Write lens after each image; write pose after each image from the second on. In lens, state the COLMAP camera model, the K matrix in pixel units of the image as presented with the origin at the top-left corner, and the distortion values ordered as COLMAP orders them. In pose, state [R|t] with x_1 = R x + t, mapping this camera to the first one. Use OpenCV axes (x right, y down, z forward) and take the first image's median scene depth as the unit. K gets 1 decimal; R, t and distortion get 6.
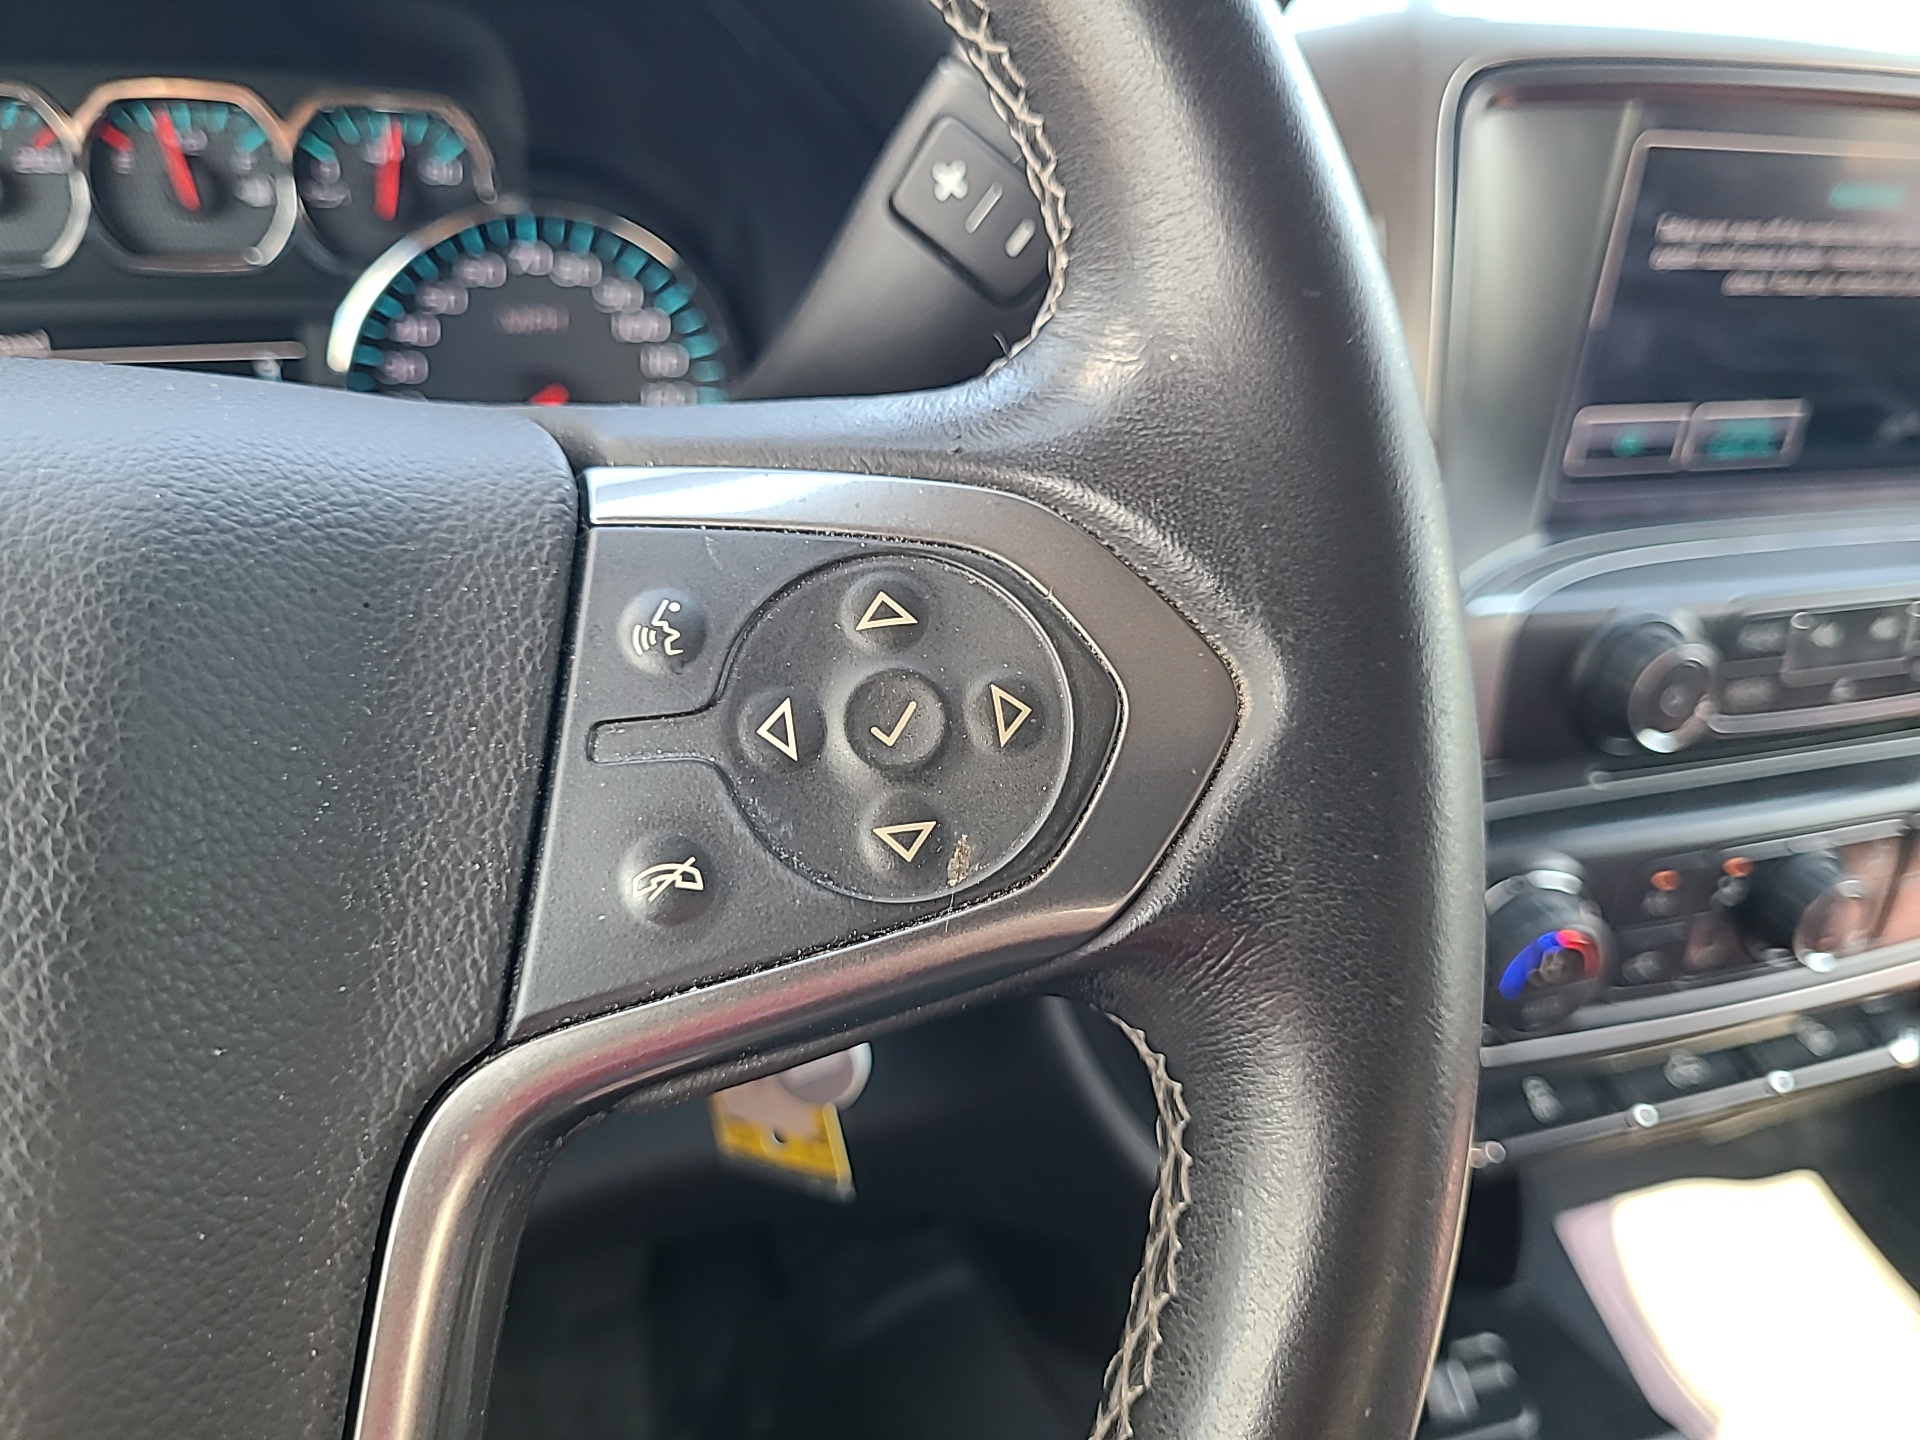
lens RADIAL K [[1549.5, 0, 960.0], [0, 1549.5, 720.0], [0, 0, 1]] dist [-0.000298, -0.005432]
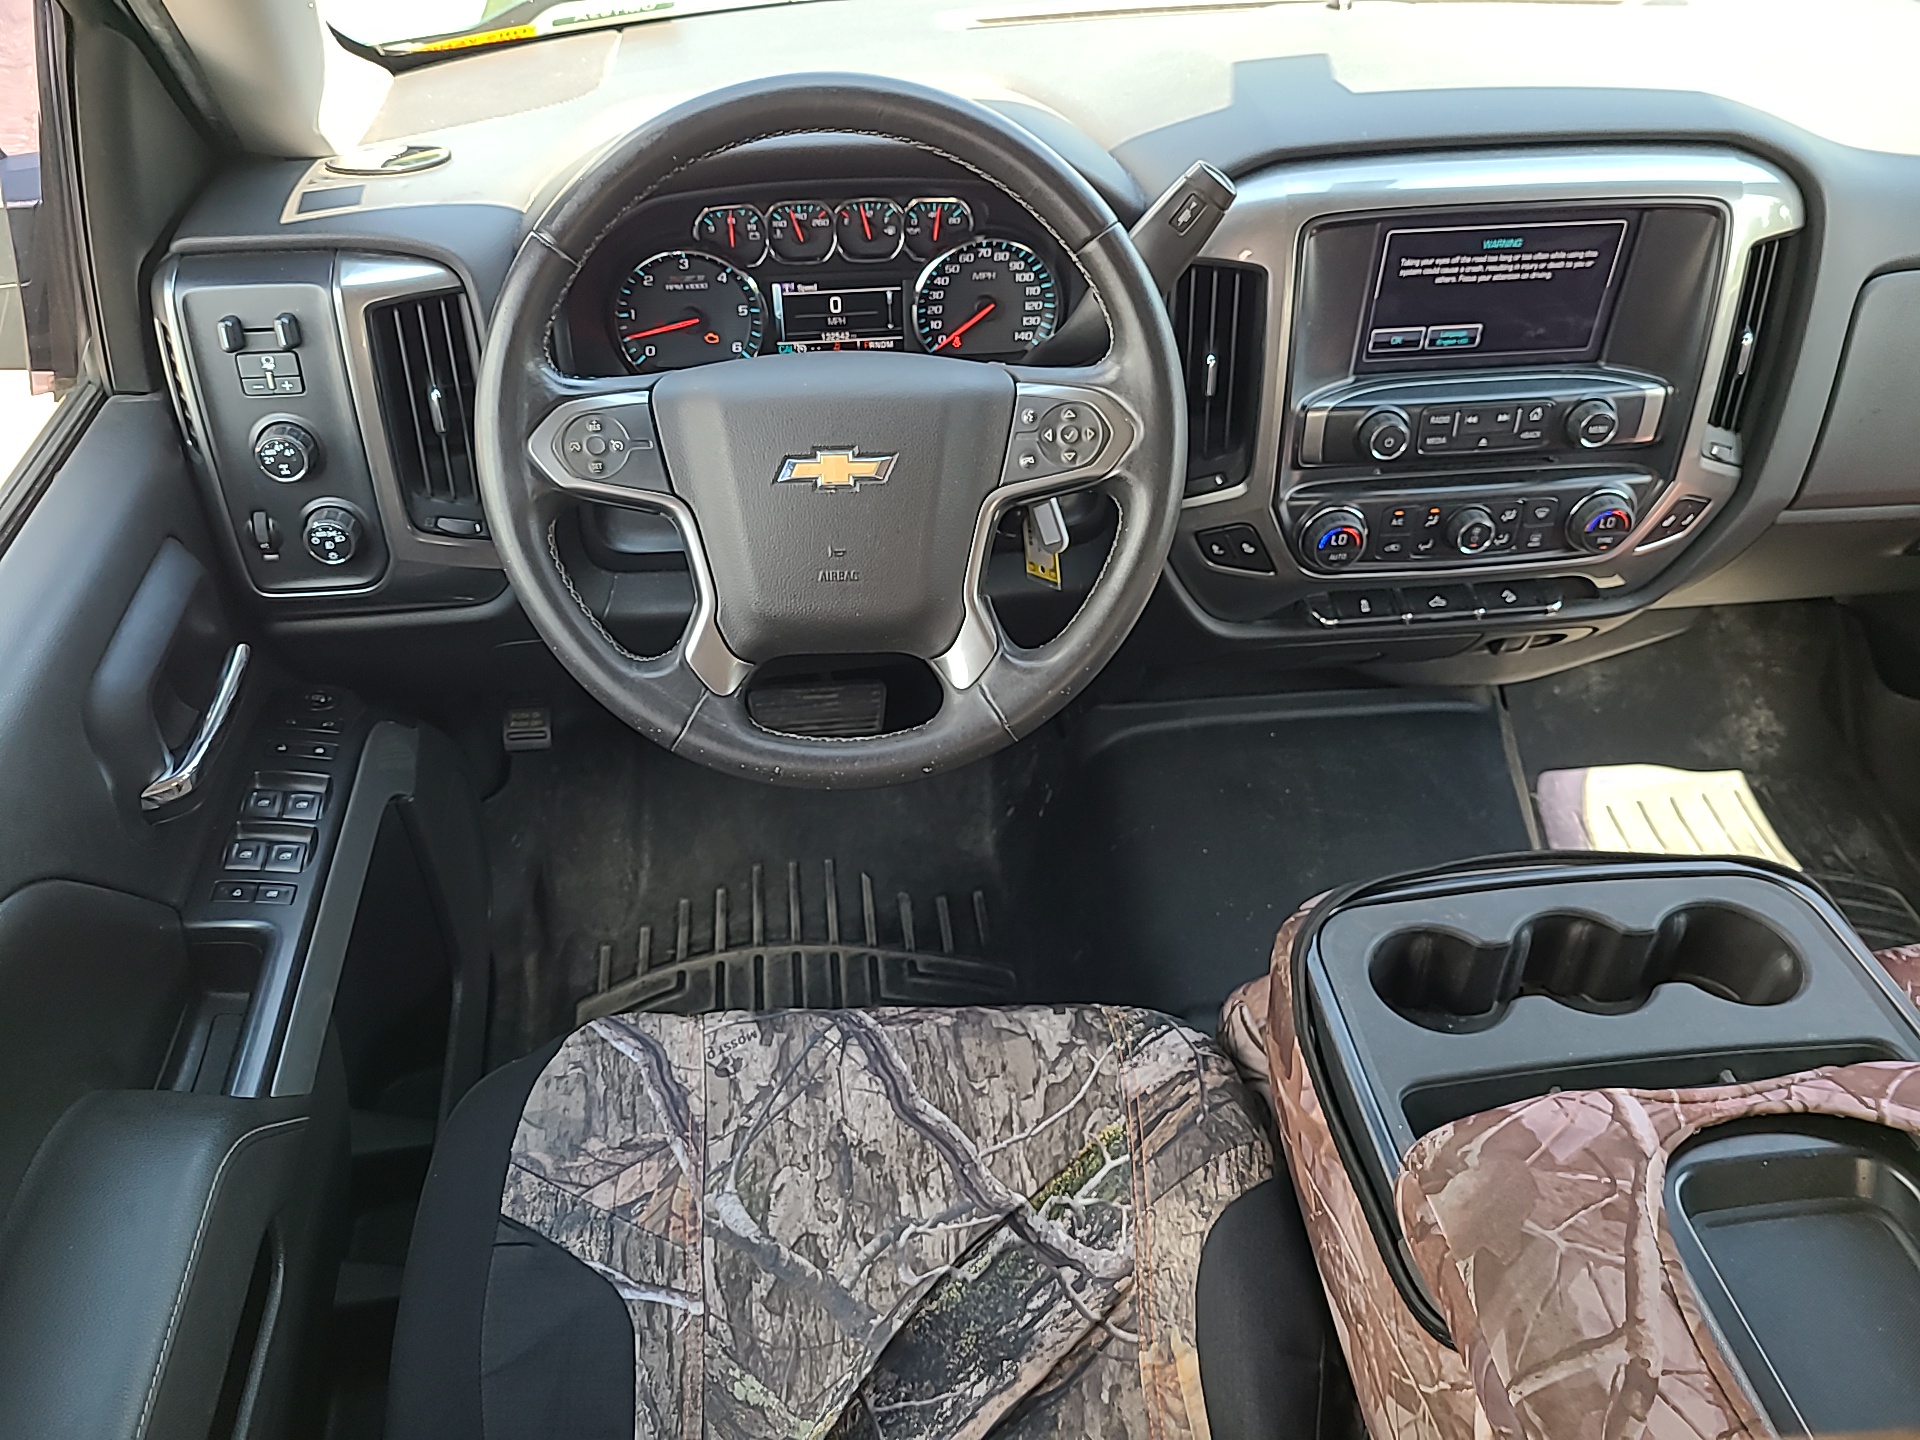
lens RADIAL K [[1484.2, 0, 960.0], [0, 1484.2, 720.0], [0, 0, 1]] dist [0.031338, -0.010894]
pose [[0.973994, 0.084932, -0.210052, 0.305399], [-0.045018, 0.981143, 0.187968, 0.008200], [0.222055, -0.173624, 0.959451, -1.709892]]
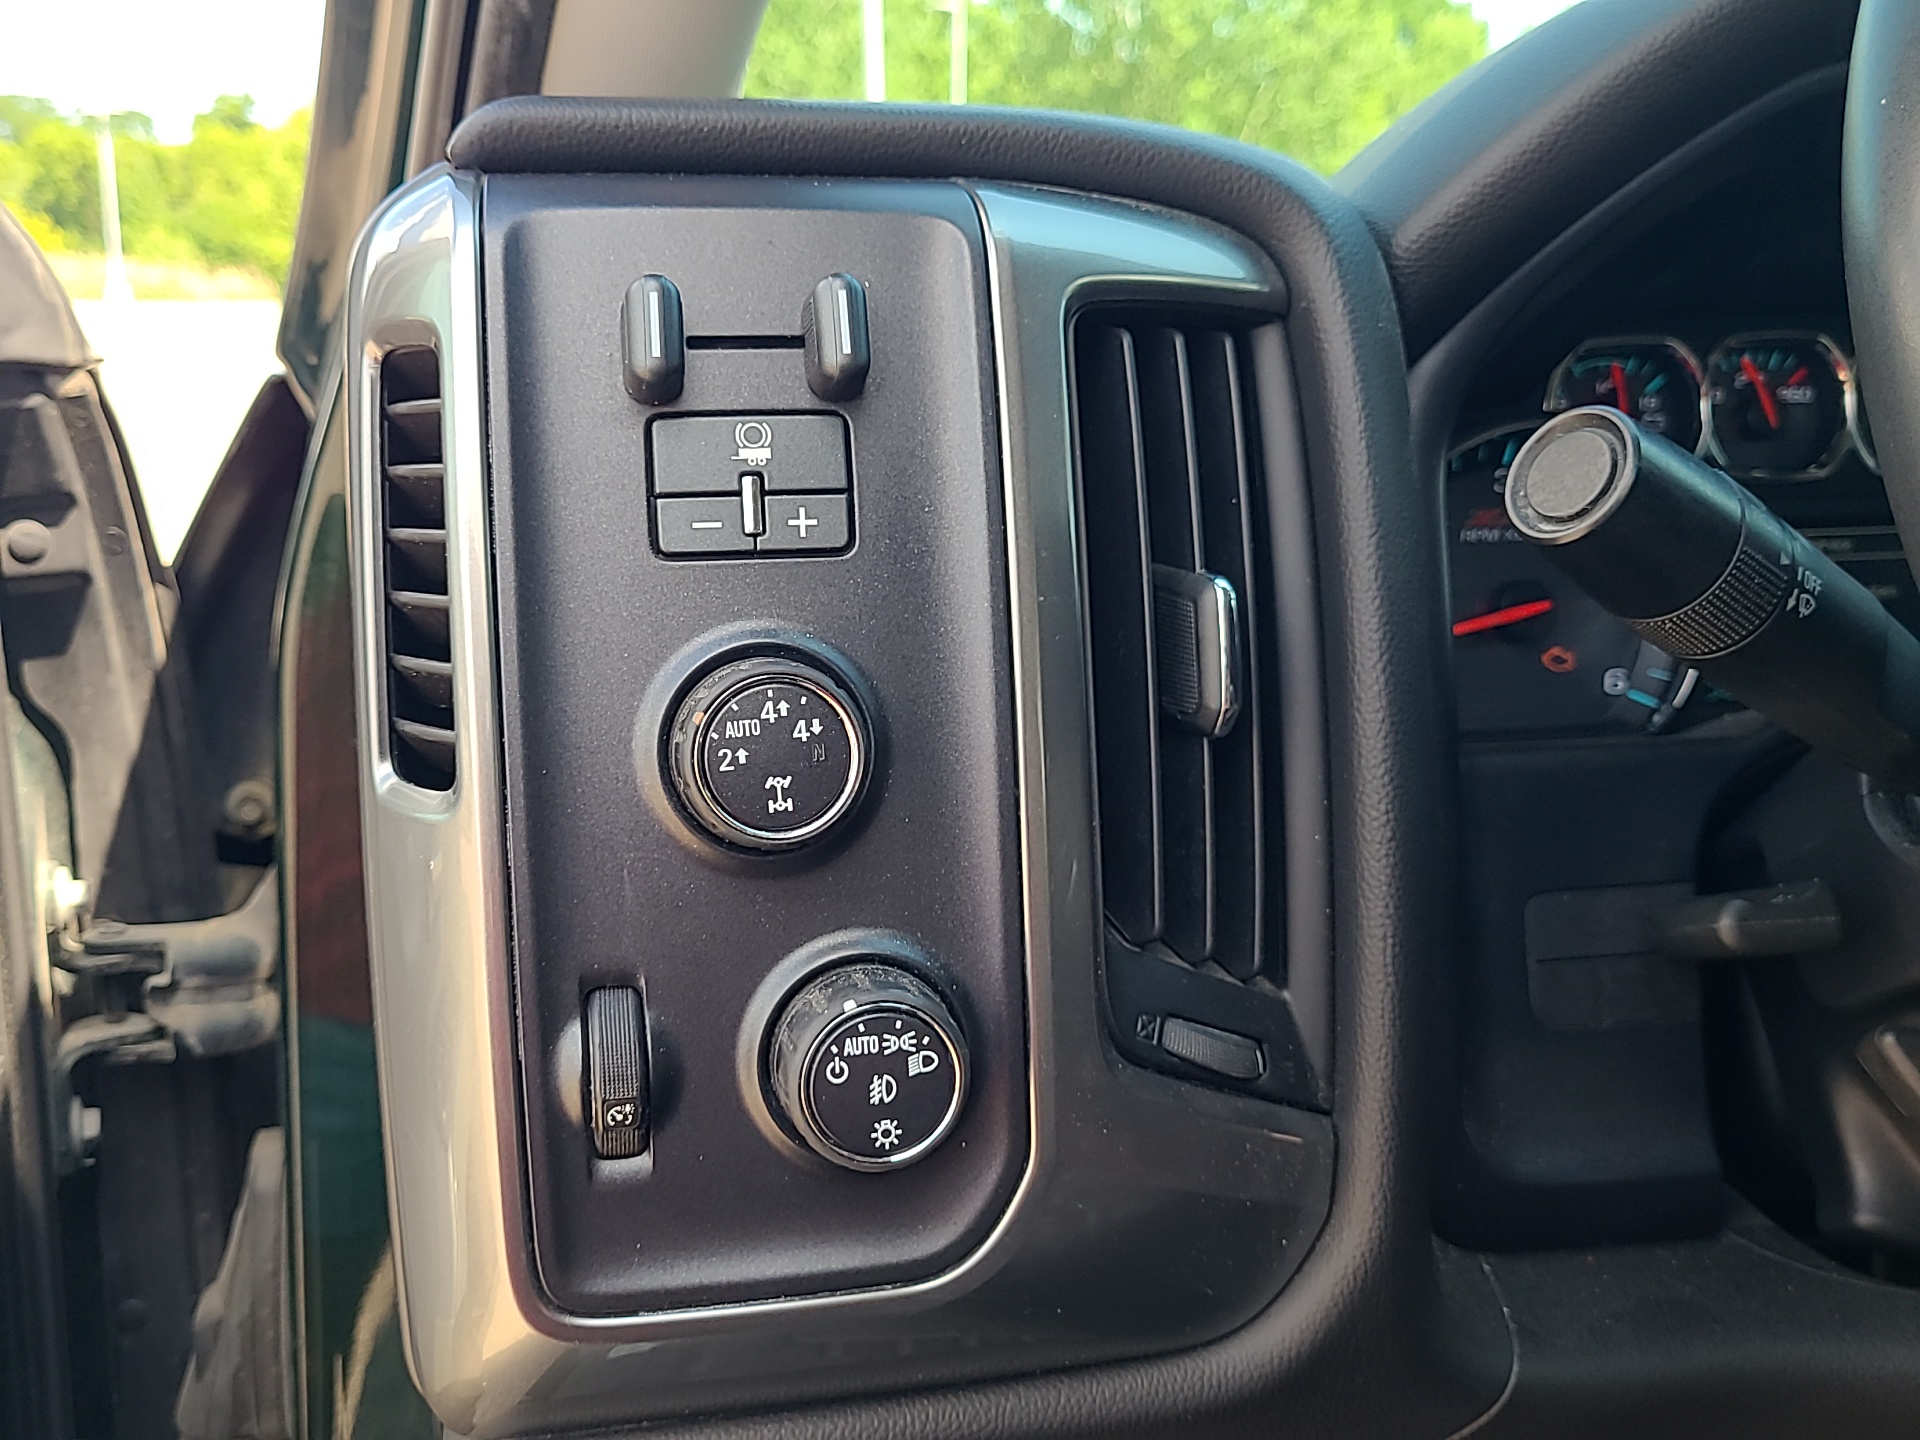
lens RADIAL K [[1828.7, 0, 899.4], [0, 1828.7, 765.5], [0, 0, 1]] dist [0.006601, 0.007216]
pose [[0.985716, -0.051579, -0.160322, -1.060547], [0.002731, 0.956717, -0.291007, 0.326711], [0.168393, 0.286412, 0.943192, -0.381554]]
